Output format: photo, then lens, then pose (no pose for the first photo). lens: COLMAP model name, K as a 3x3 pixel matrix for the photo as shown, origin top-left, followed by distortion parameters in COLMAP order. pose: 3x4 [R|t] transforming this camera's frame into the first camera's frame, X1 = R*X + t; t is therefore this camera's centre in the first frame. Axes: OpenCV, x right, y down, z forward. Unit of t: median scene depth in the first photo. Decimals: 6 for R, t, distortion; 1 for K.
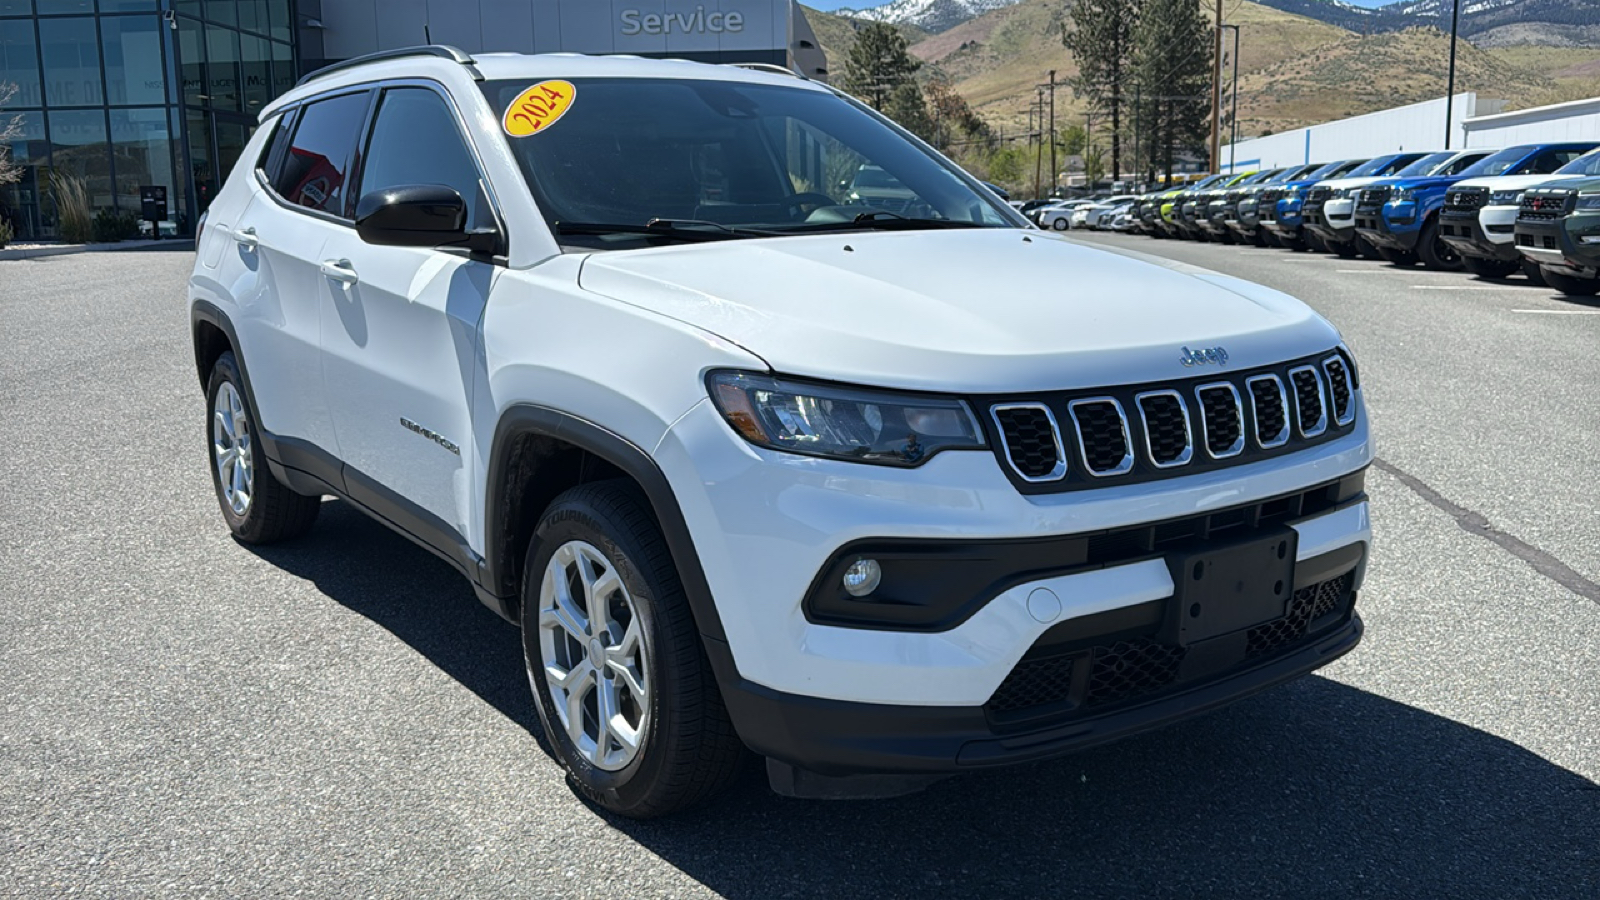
lens RADIAL K [[1521.5, 0, 826.0], [0, 1521.5, 446.3], [0, 0, 1]] dist [0.086707, -0.148559]
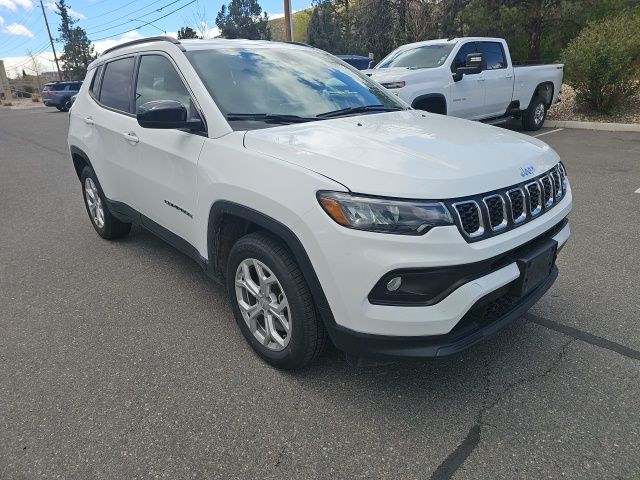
lens RADIAL K [[473.3, 0, 364.2], [0, 473.3, 239.2], [0, 0, 1]] dist [0.005037, -0.002218]
pose [[0.988954, -0.068433, 0.131477, -0.079293], [0.048384, 0.987494, 0.150051, -0.060401], [-0.140101, -0.142033, 0.979897, 0.249907]]
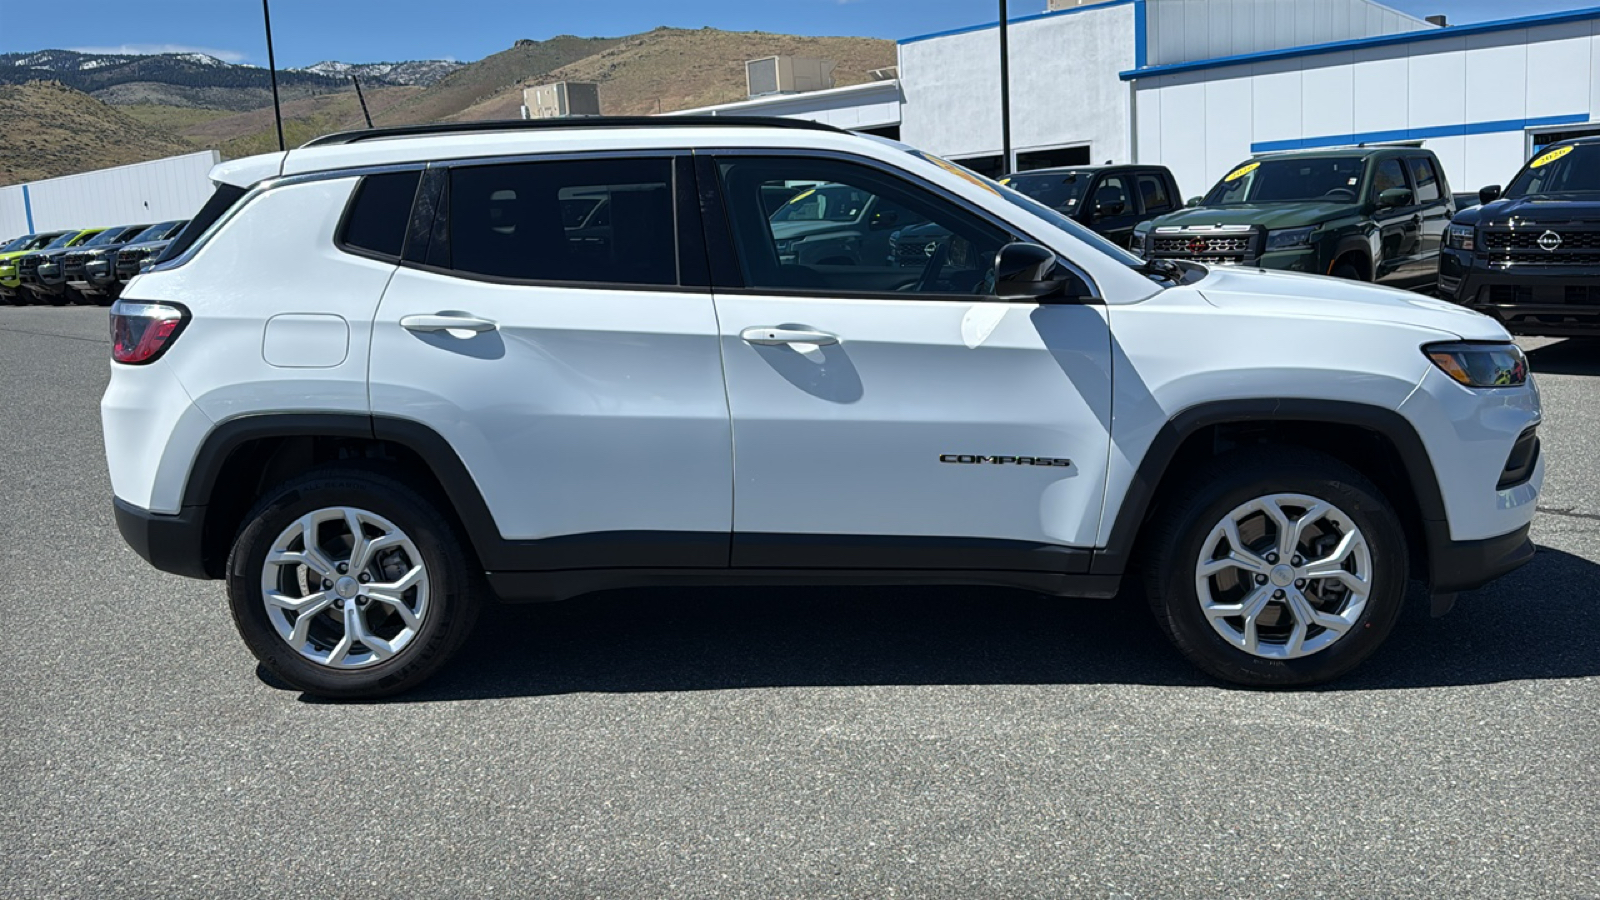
lens RADIAL K [[1521.5, 0, 826.0], [0, 1521.5, 446.3], [0, 0, 1]] dist [0.086707, -0.148559]
pose [[0.568320, -0.143924, 0.810122, -1.352916], [0.171282, 0.983708, 0.054605, -0.111117], [-0.804783, 0.107726, 0.583712, 0.481348]]
